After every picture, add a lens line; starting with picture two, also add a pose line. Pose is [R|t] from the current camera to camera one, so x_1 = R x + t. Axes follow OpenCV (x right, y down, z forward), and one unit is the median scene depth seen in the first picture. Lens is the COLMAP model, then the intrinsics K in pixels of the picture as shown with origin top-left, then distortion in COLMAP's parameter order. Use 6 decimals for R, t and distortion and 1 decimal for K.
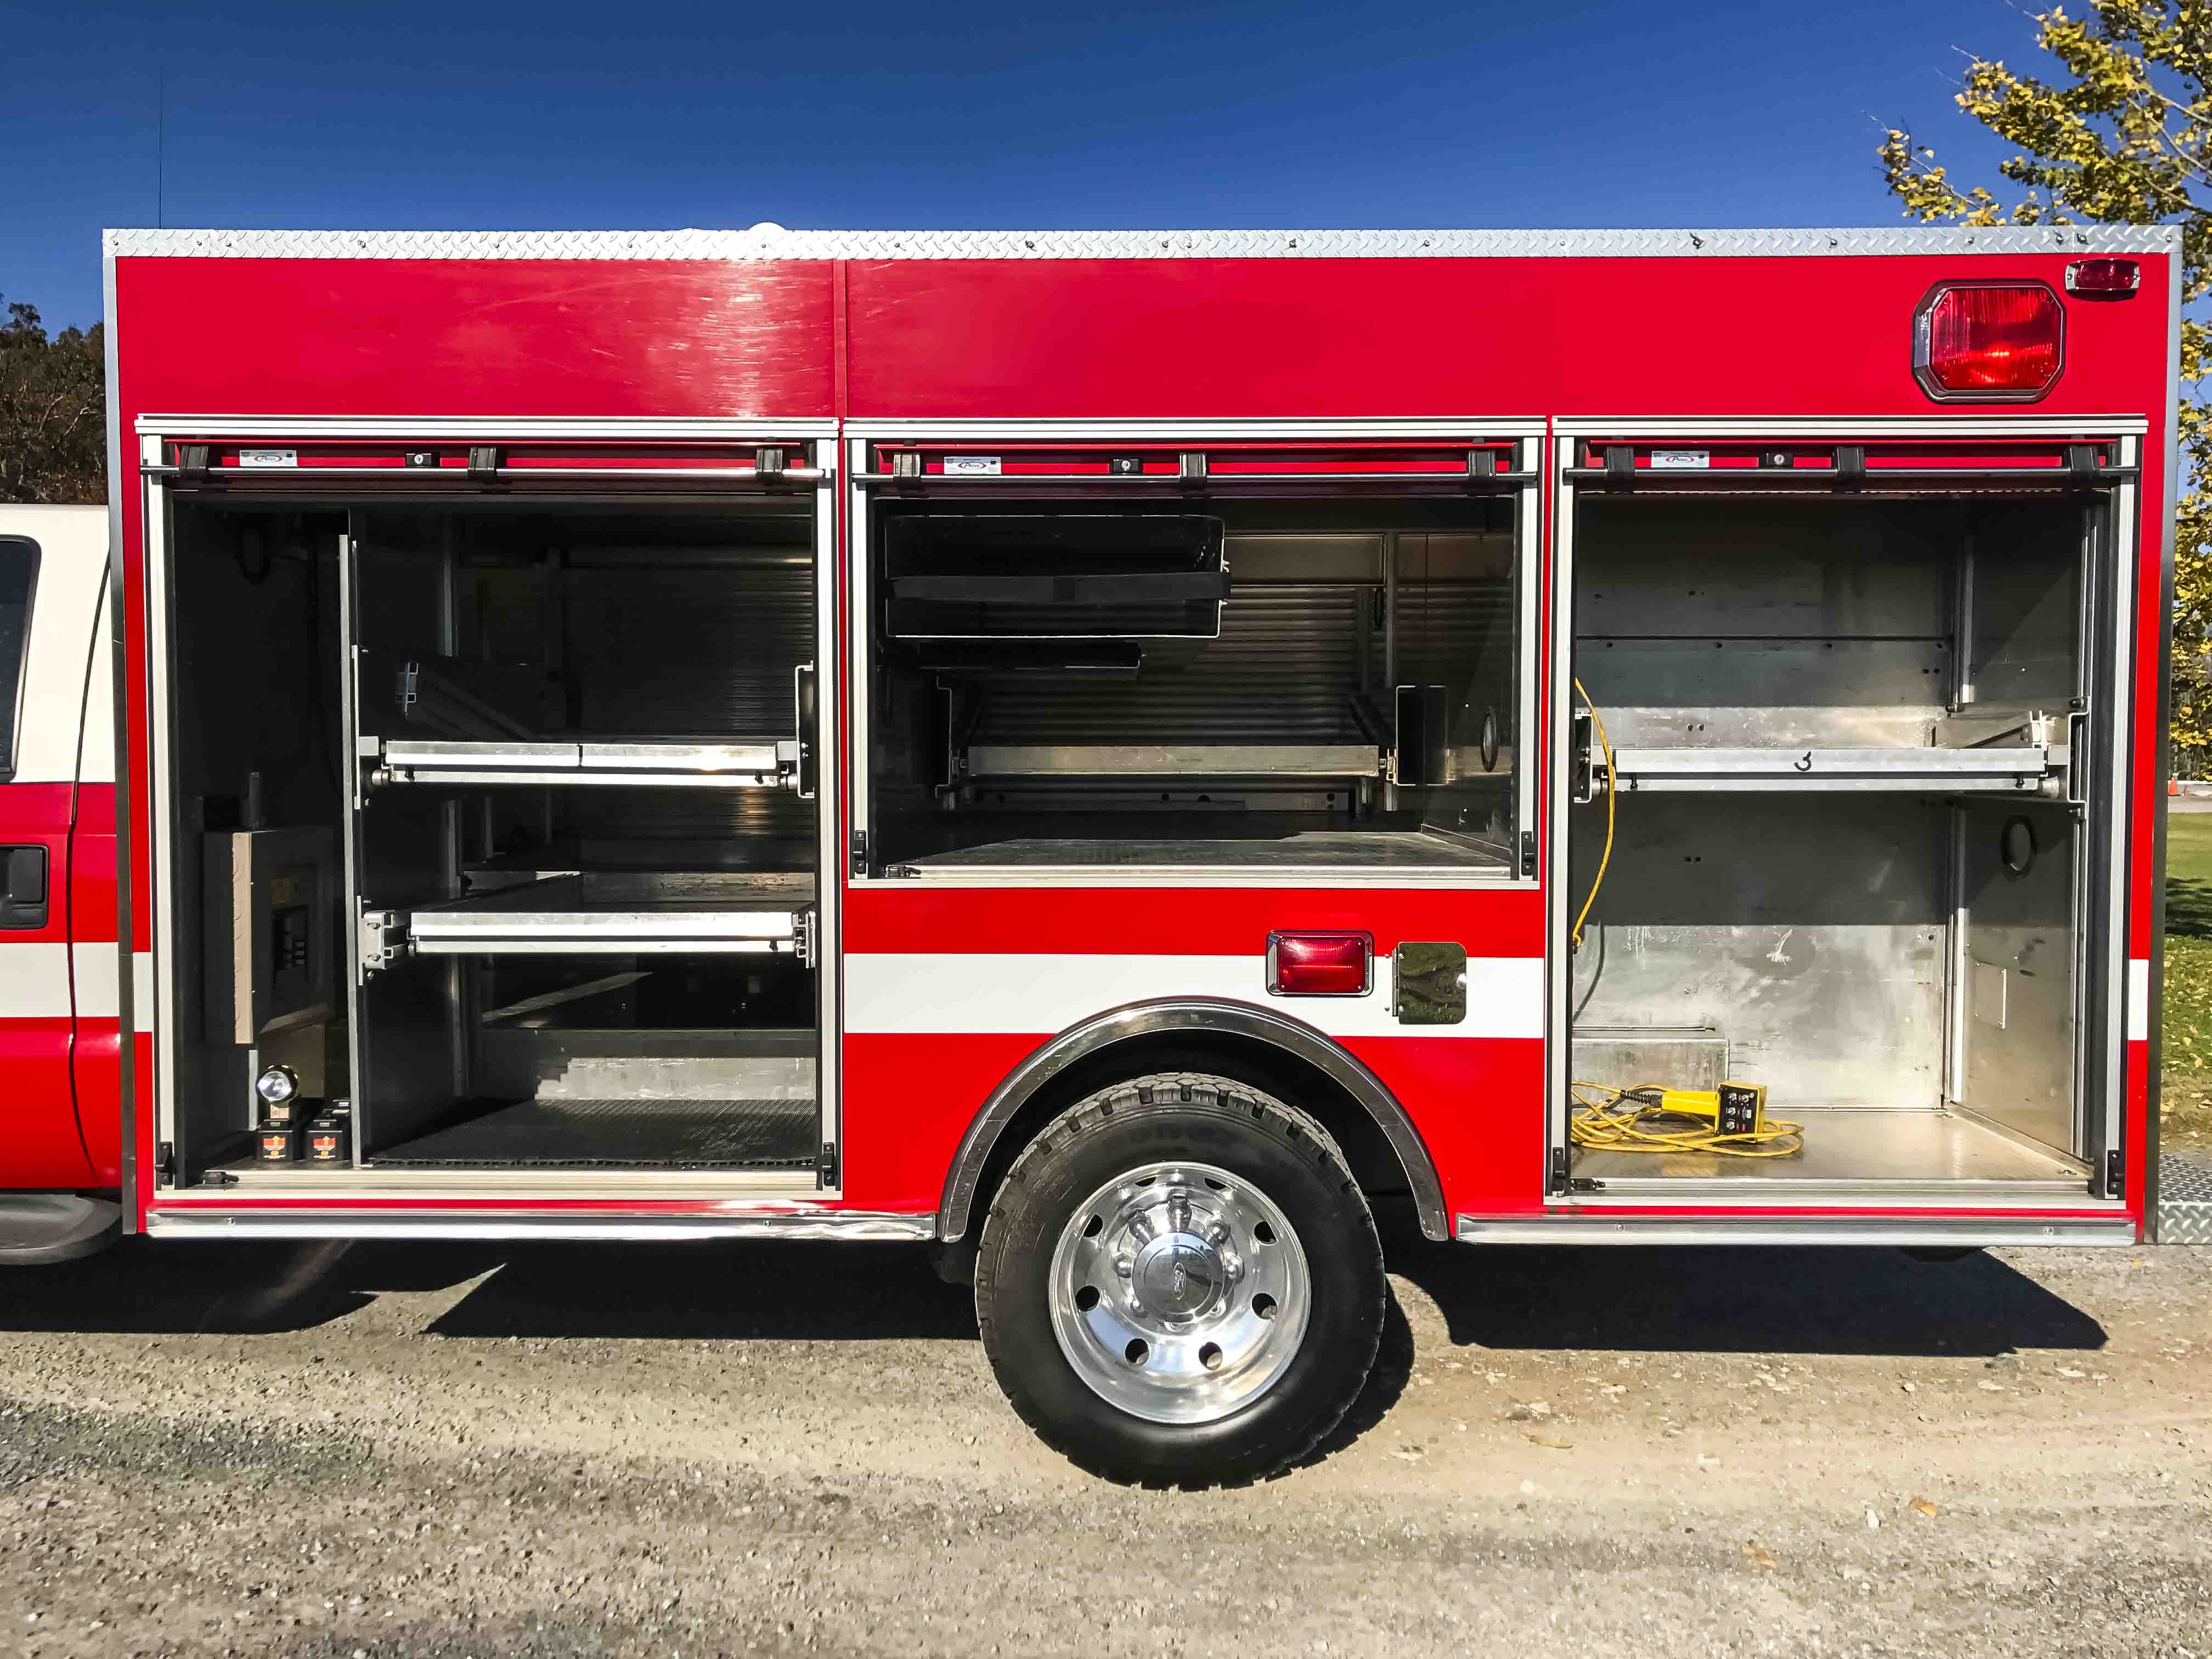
lens RADIAL K [[1811.1, 0, 1108.0], [0, 1811.1, 819.7], [0, 0, 1]] dist [0.024160, -0.047790]
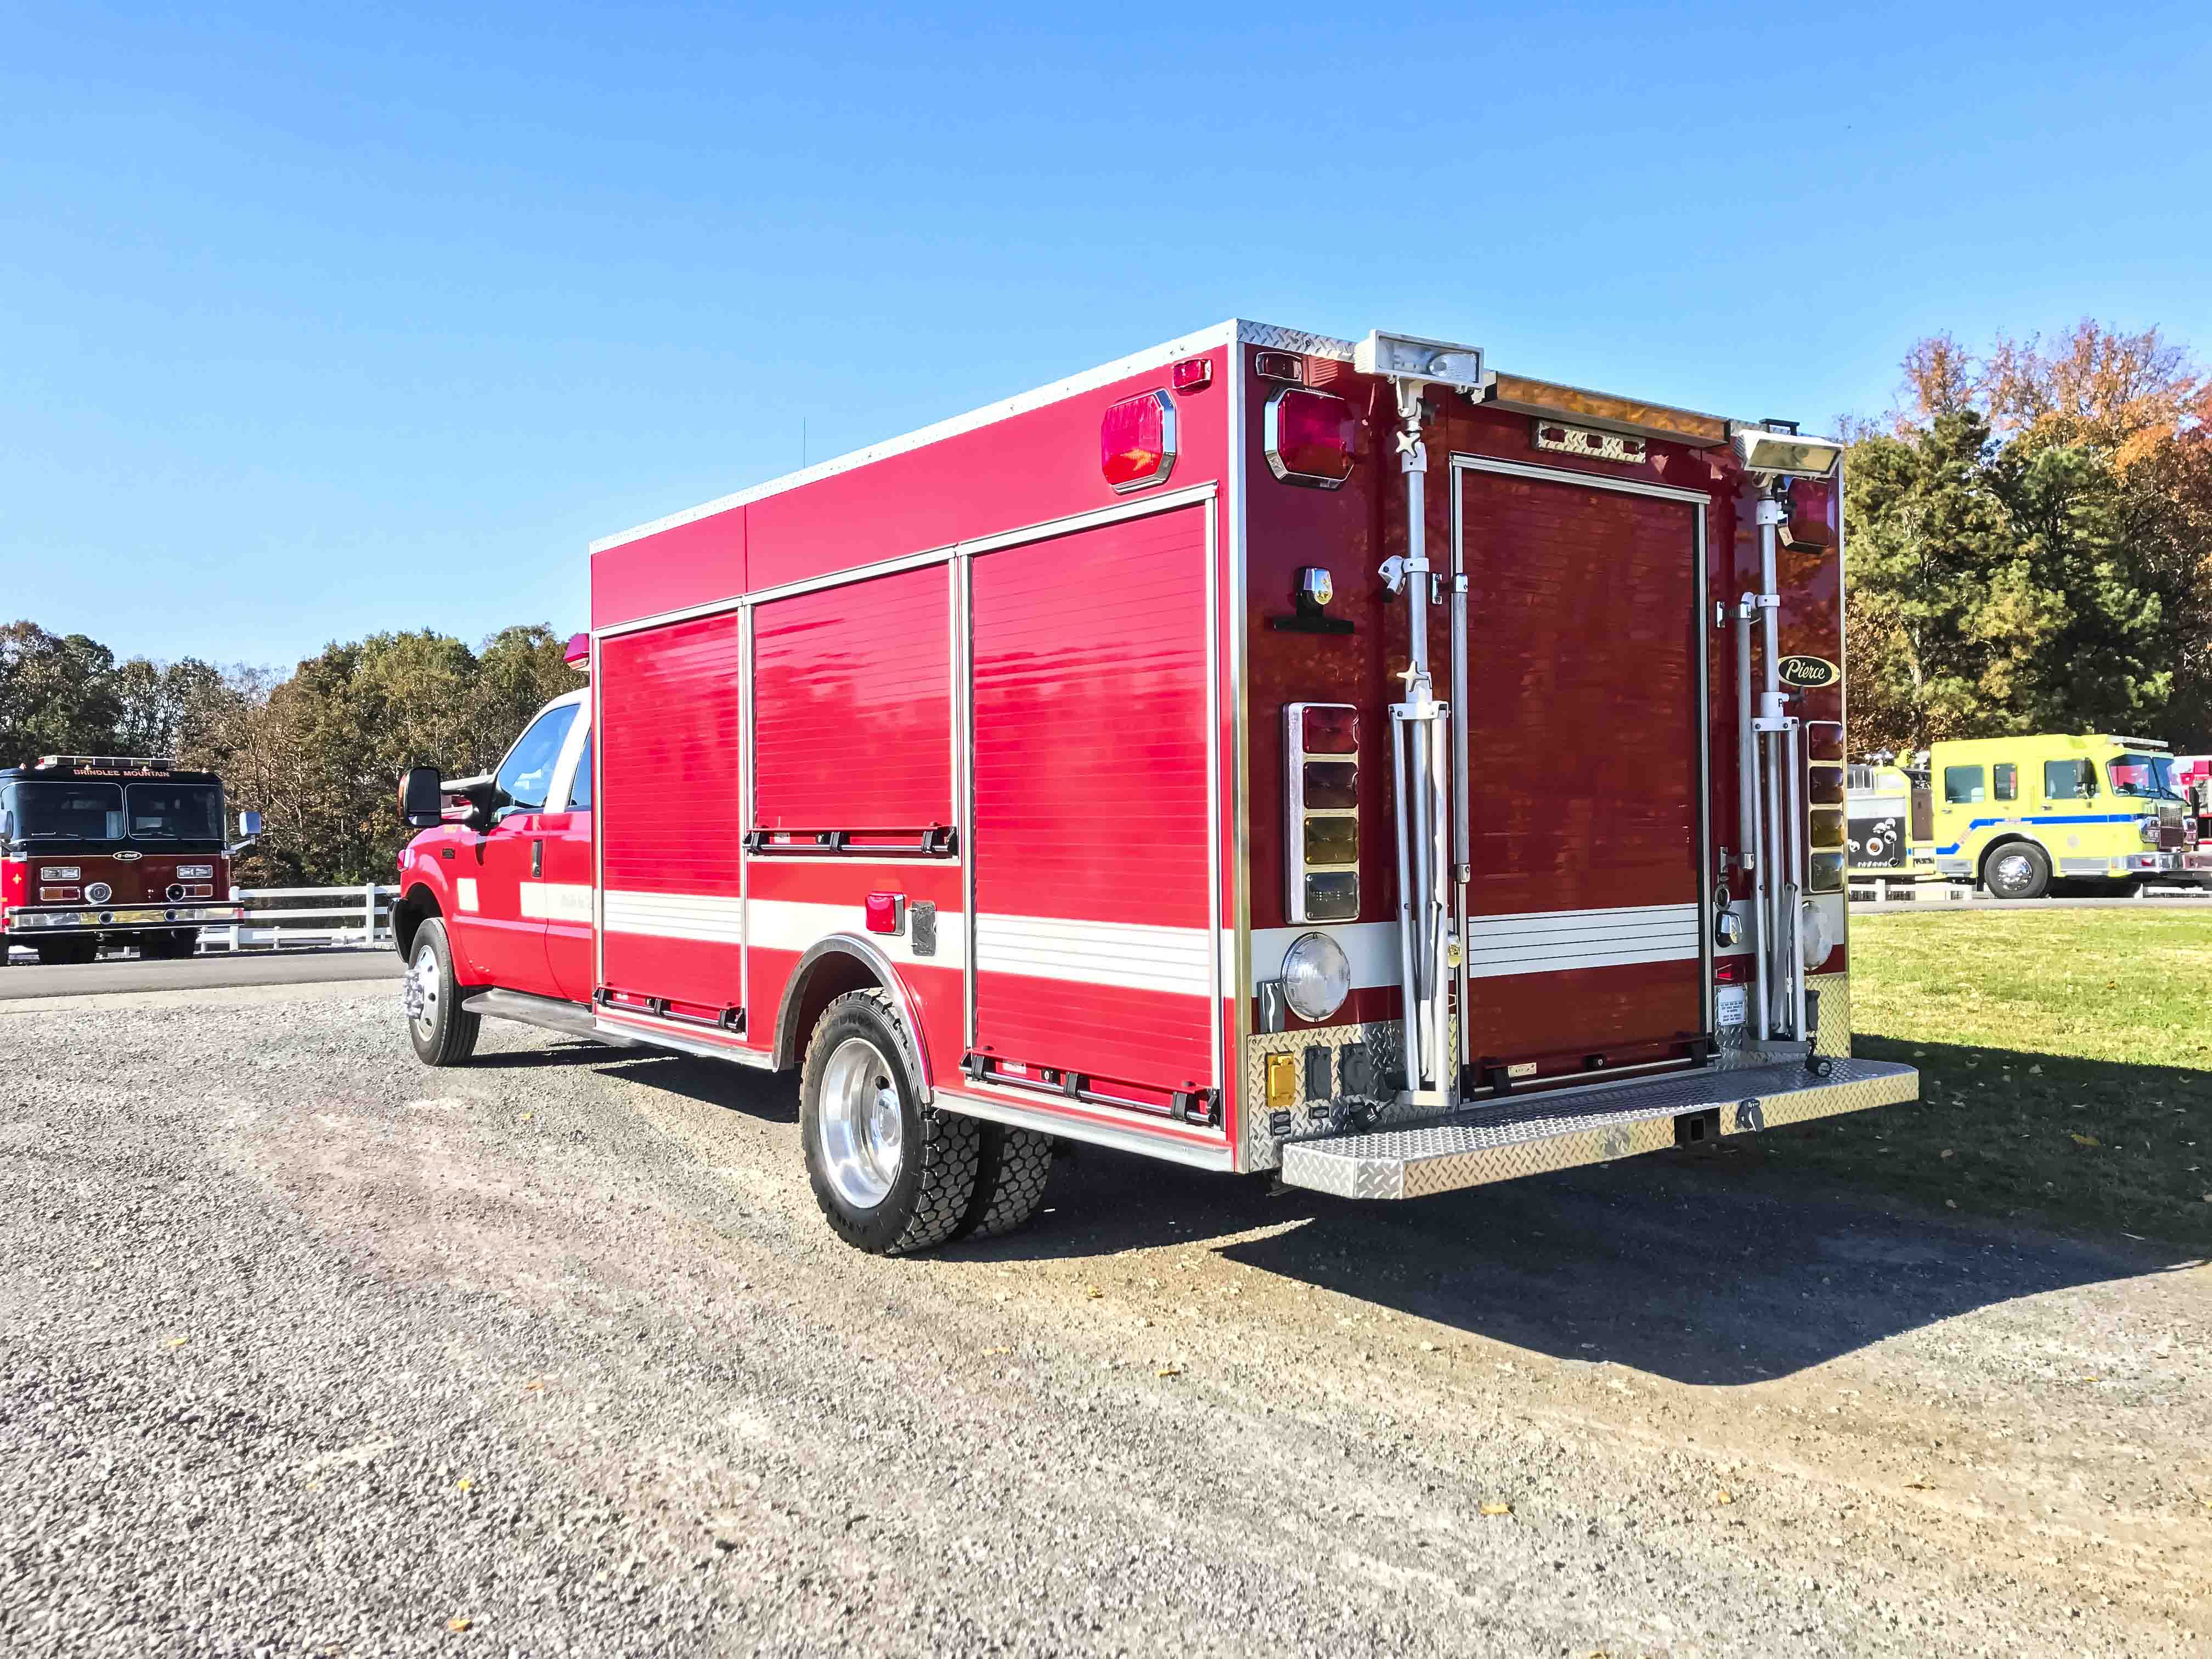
lens RADIAL K [[1811.1, 0, 1085.9], [0, 1811.1, 836.1], [0, 0, 1]] dist [0.024160, -0.047790]
pose [[0.605961, -0.003707, -0.795486, 1.444810], [-0.033825, 0.998965, -0.030421, 0.055382], [0.794775, 0.045341, 0.605208, 0.198131]]
